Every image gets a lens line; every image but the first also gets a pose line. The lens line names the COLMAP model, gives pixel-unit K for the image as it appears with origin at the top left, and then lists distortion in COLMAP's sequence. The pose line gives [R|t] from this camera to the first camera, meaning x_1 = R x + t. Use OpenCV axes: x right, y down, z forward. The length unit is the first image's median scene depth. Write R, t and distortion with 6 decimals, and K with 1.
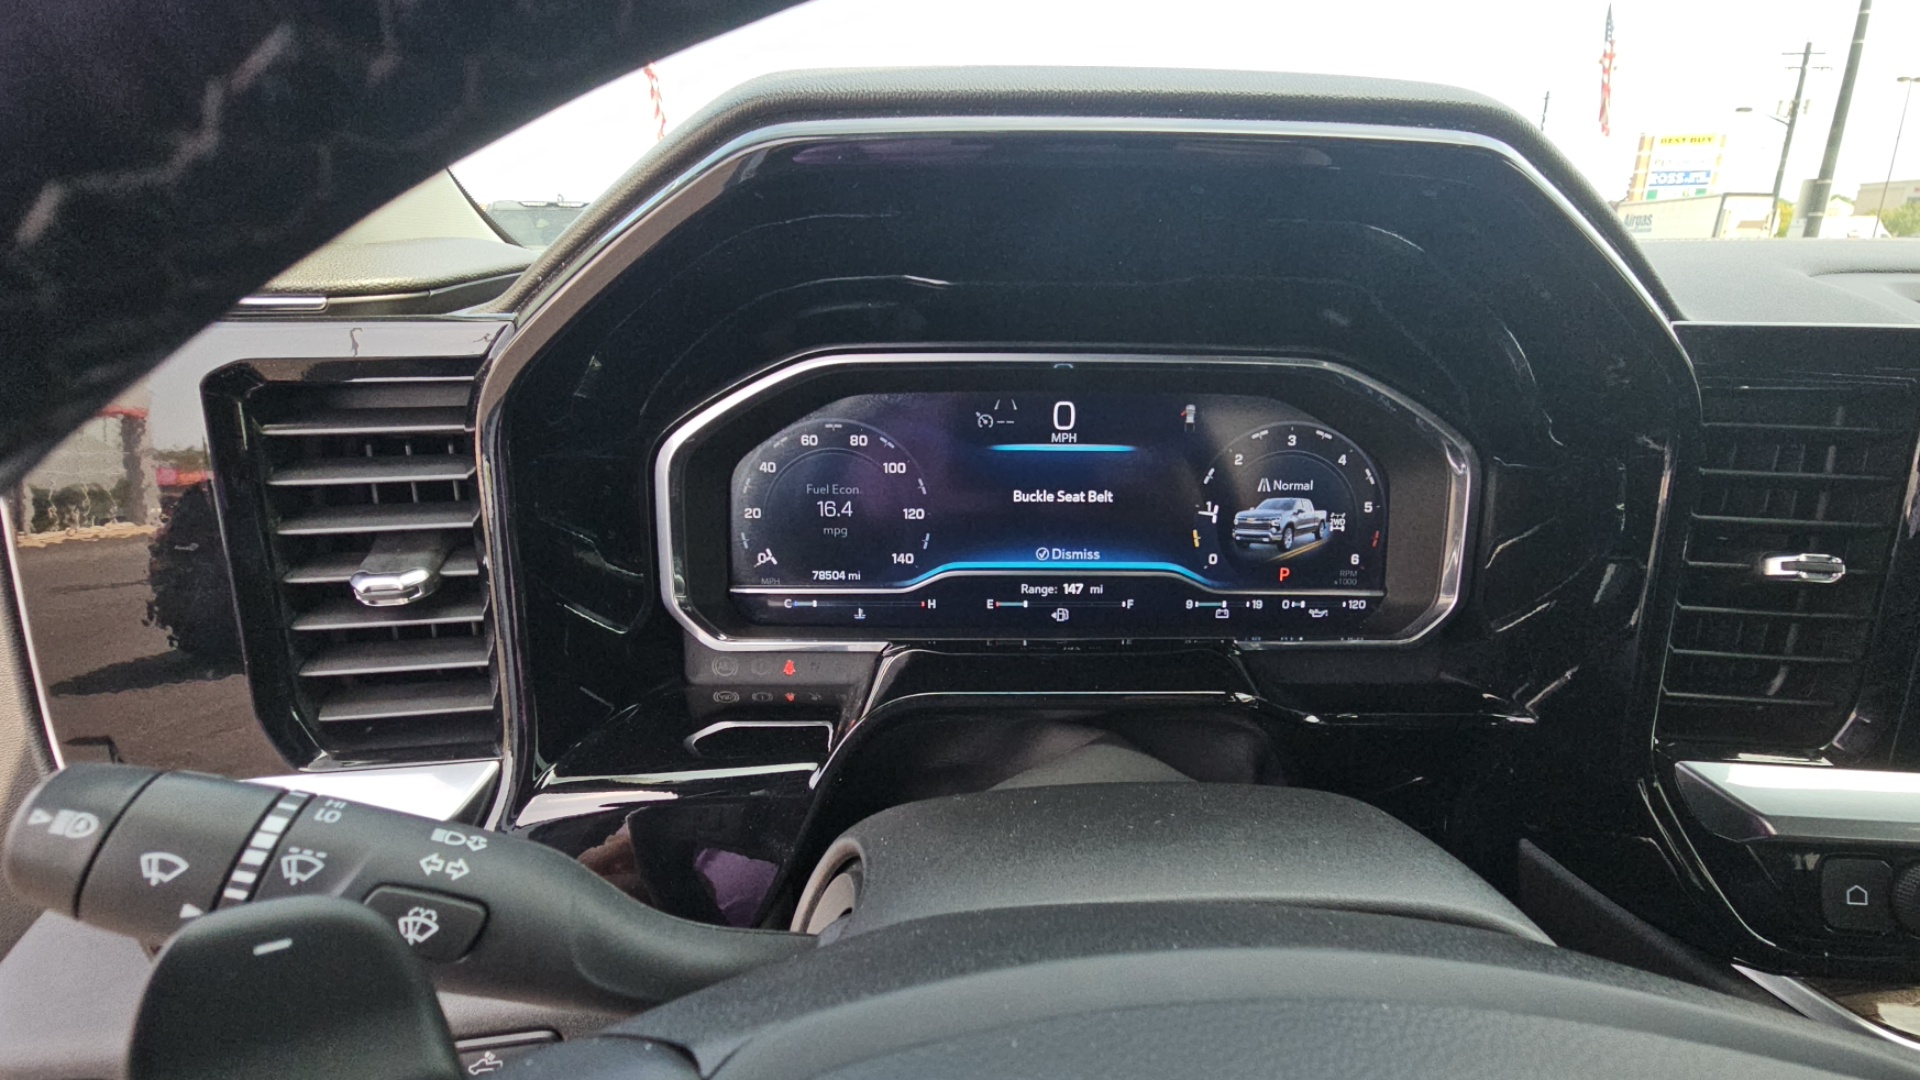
lens RADIAL K [[857.4, 0, 981.0], [0, 857.4, 544.5], [0, 0, 1]] dist [0.006568, -0.005799]
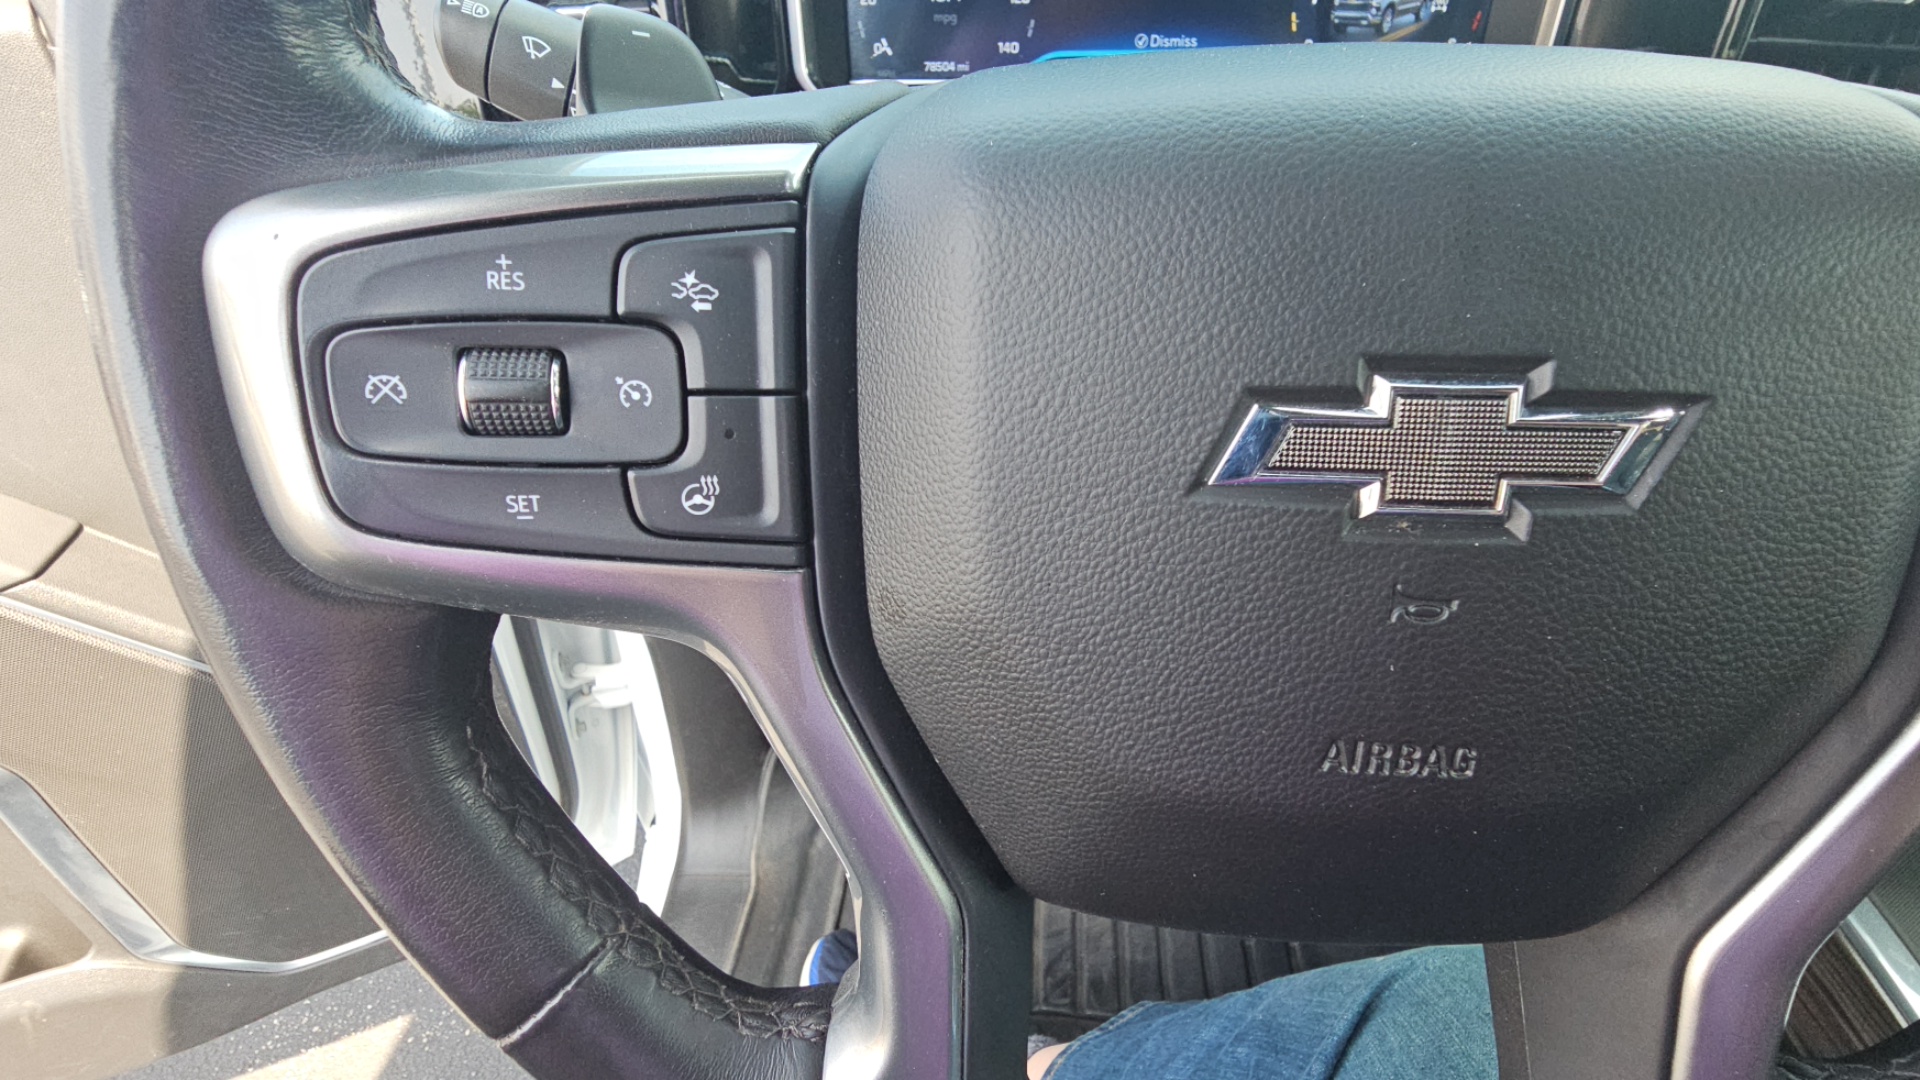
lens RADIAL K [[857.4, 0, 981.0], [0, 857.4, 544.5], [0, 0, 1]] dist [0.006568, -0.005799]
pose [[0.996025, 0.033391, -0.082582, -0.016619], [-0.003713, 0.941843, 0.336034, 0.239767], [0.089000, -0.334391, 0.938223, -0.207940]]
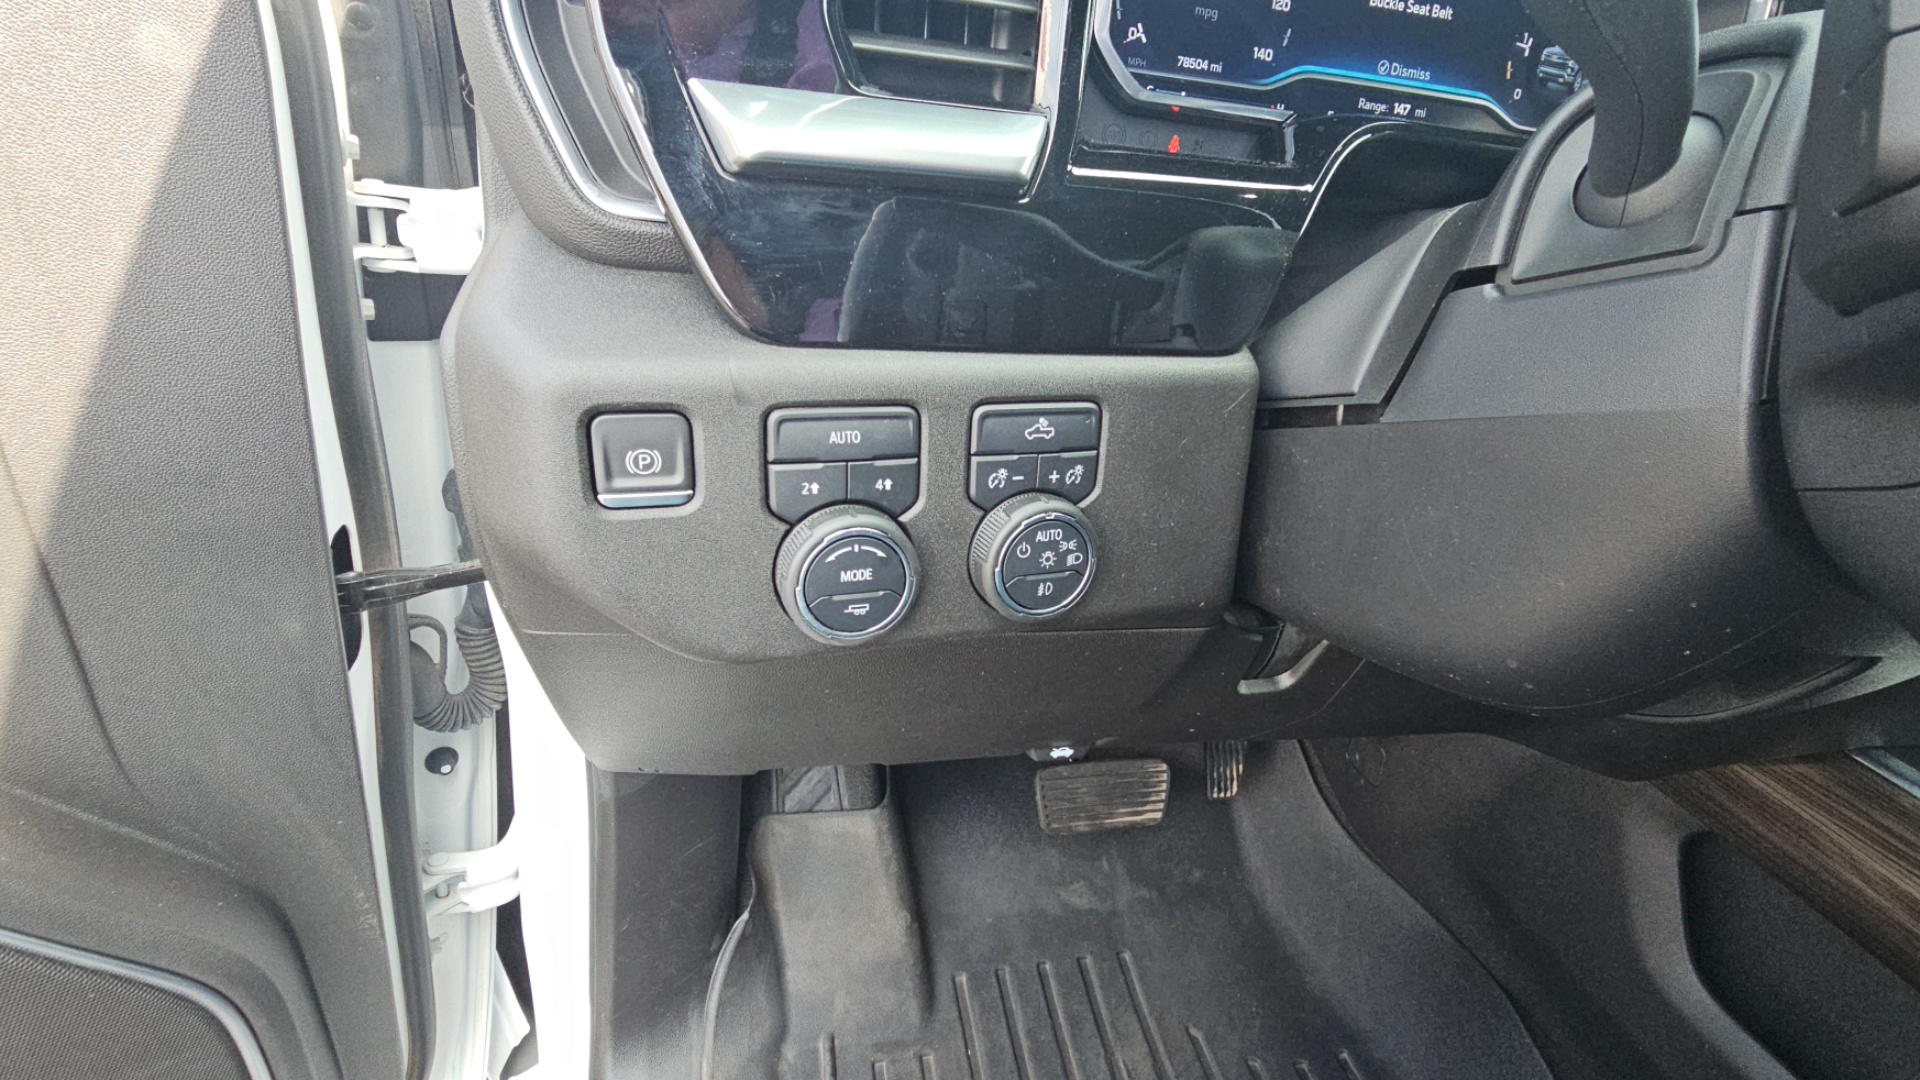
lens RADIAL K [[851.8, 0, 970.2], [0, 851.8, 541.6], [0, 0, 1]] dist [0.000237, -0.000342]
pose [[0.972964, -0.003153, 0.230933, -0.651825], [-0.035383, 0.986068, 0.162538, 0.425330], [-0.228228, -0.166315, 0.959297, 0.040943]]
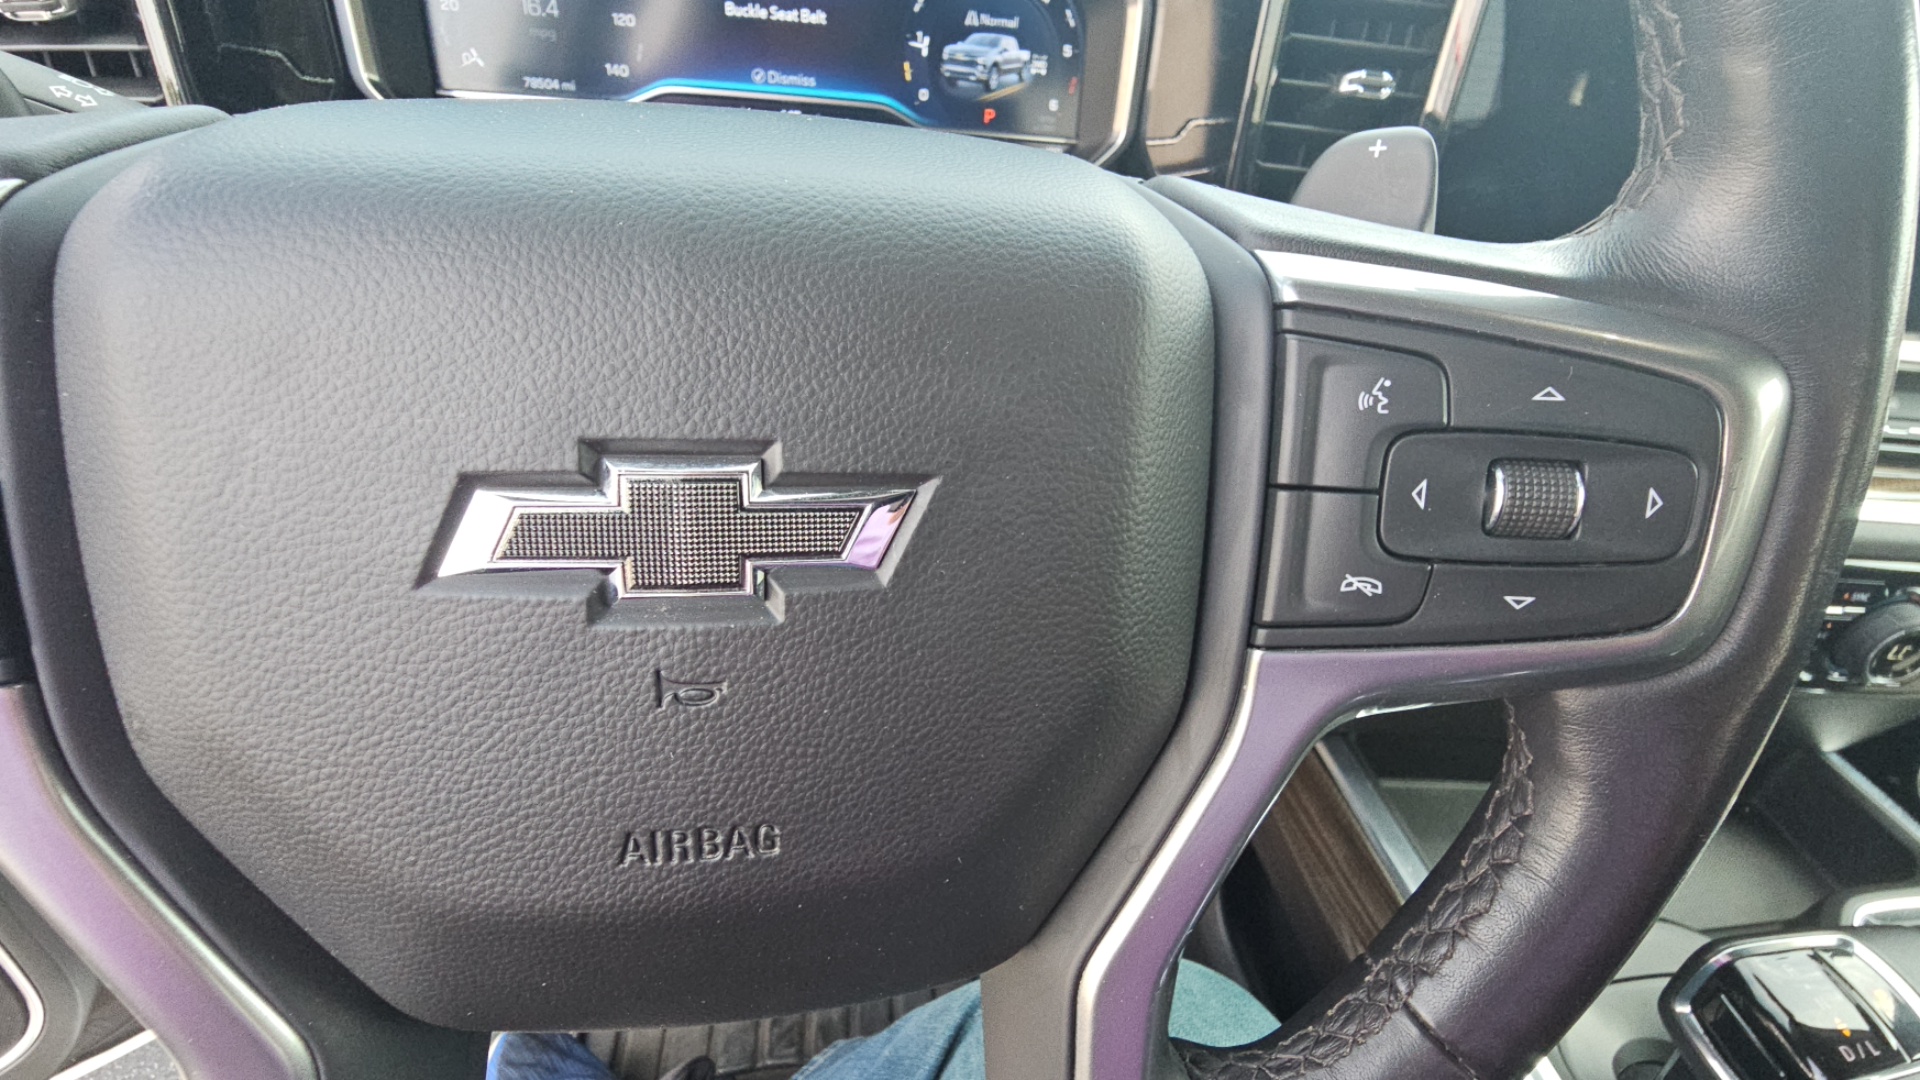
lens RADIAL K [[860.0, 0, 979.9], [0, 860.0, 543.0], [0, 0, 1]] dist [0.009248, -0.011842]
pose [[0.987697, -0.006698, 0.156235, 0.170130], [-0.042217, 0.950565, 0.307642, 0.217317], [-0.150572, -0.310453, 0.938588, -0.194428]]
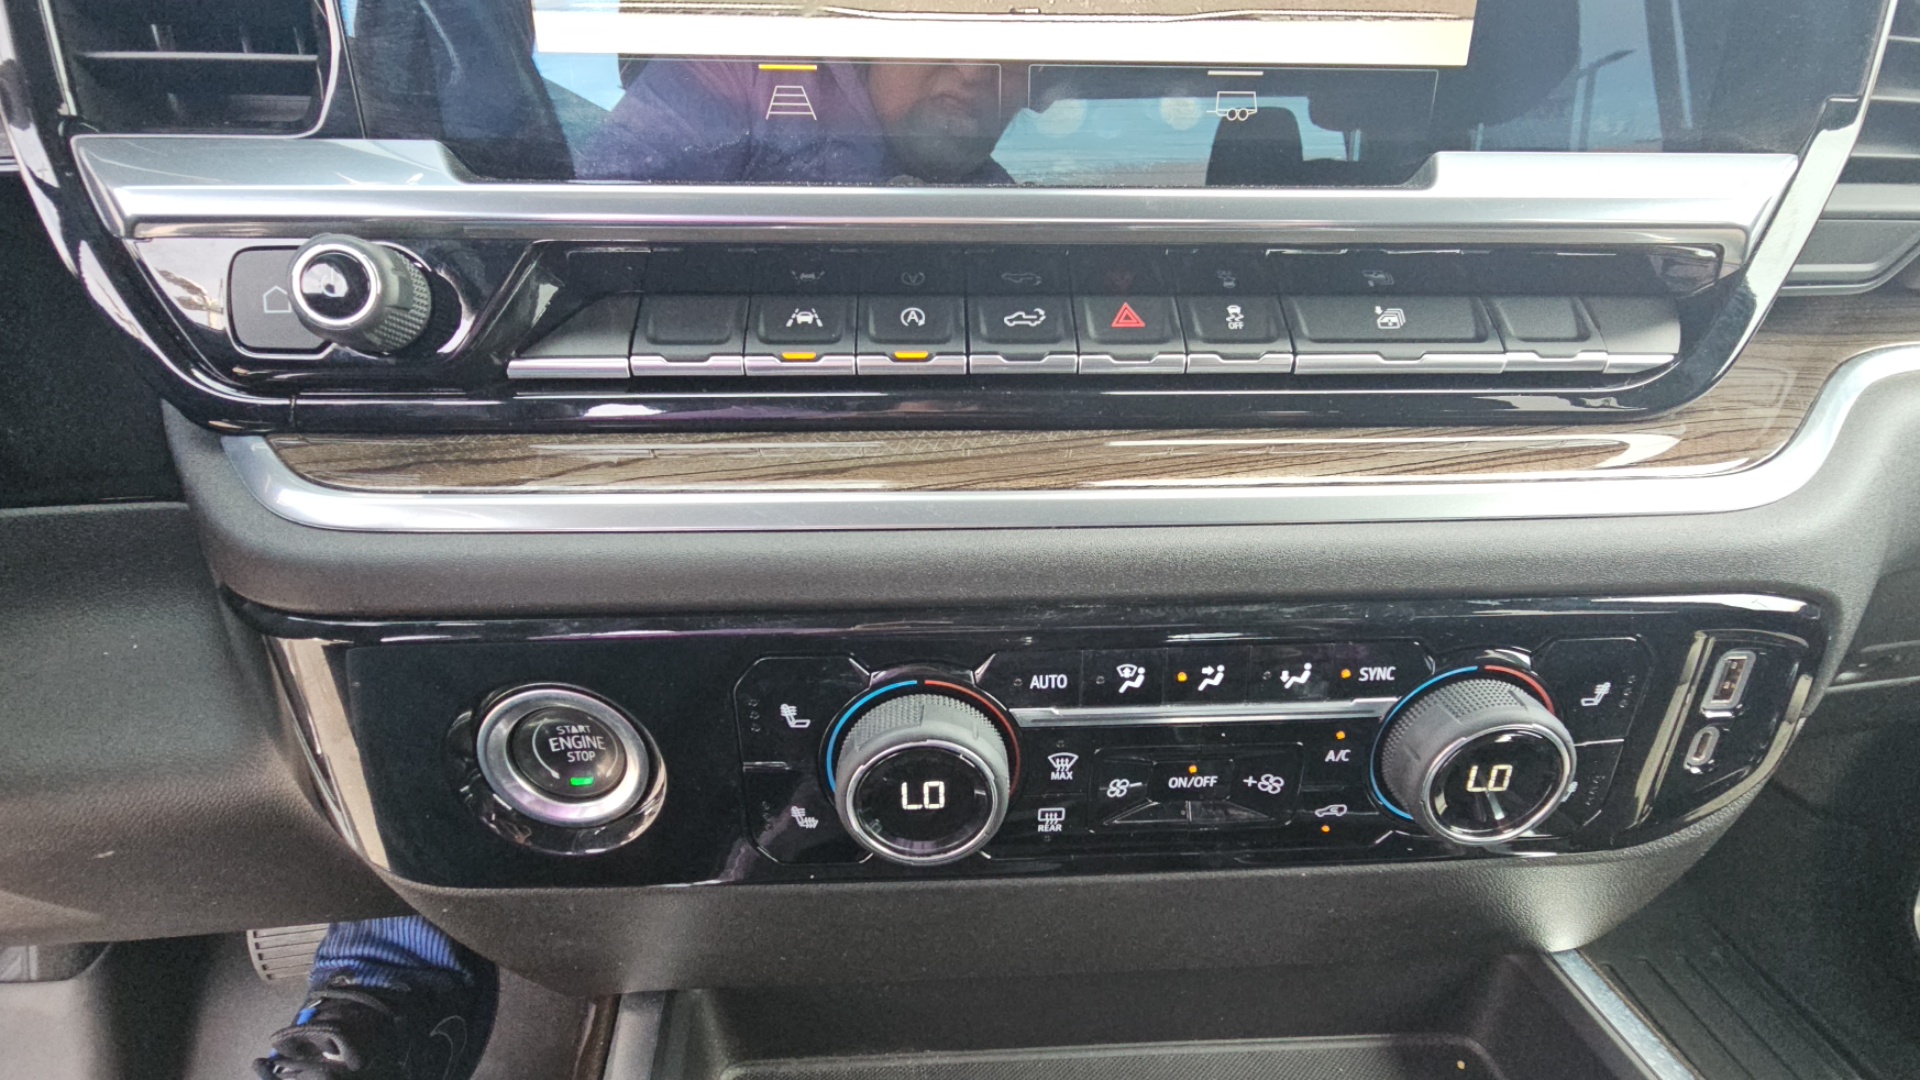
lens RADIAL K [[860.0, 0, 979.9], [0, 860.0, 543.0], [0, 0, 1]] dist [0.009248, -0.011842]
pose [[0.987436, -0.061825, 0.145424, 1.106268], [0.043204, 0.990847, 0.127890, 0.405656], [-0.152000, -0.120001, 0.981069, 0.147193]]
